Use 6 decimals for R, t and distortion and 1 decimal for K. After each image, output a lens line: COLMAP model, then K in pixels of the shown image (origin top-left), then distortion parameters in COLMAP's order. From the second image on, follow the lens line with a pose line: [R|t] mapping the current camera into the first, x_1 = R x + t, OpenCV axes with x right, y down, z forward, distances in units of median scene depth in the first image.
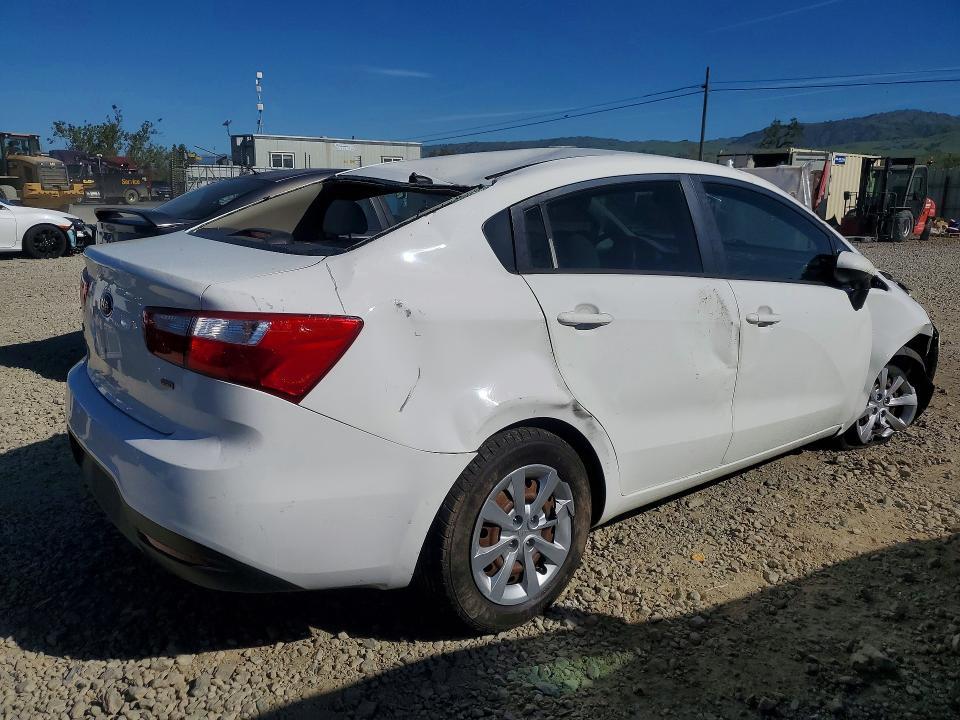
lens RADIAL K [[654.9, 0, 480.0], [0, 654.9, 360.0], [0, 0, 1]] dist [-0.002124, -0.002819]
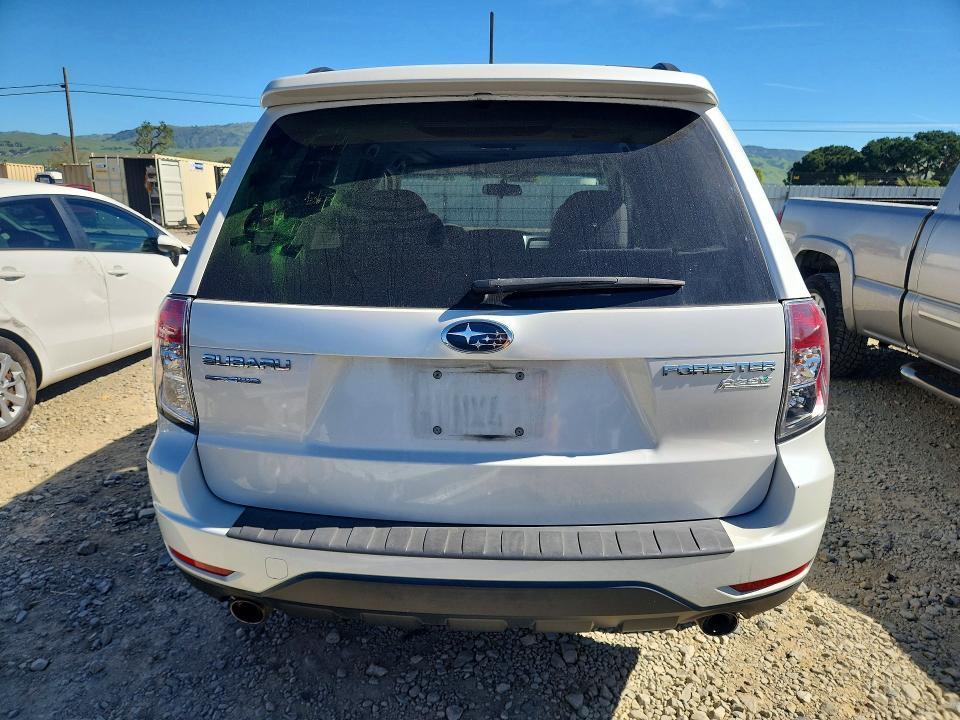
lens RADIAL K [[654.9, 0, 480.0], [0, 654.9, 360.0], [0, 0, 1]] dist [-0.002124, -0.002819]
pose [[0.665540, -0.170779, 0.726561, -0.316046], [0.163738, 0.983164, 0.081108, 0.226953], [-0.728180, 0.064984, 0.682298, -1.140443]]
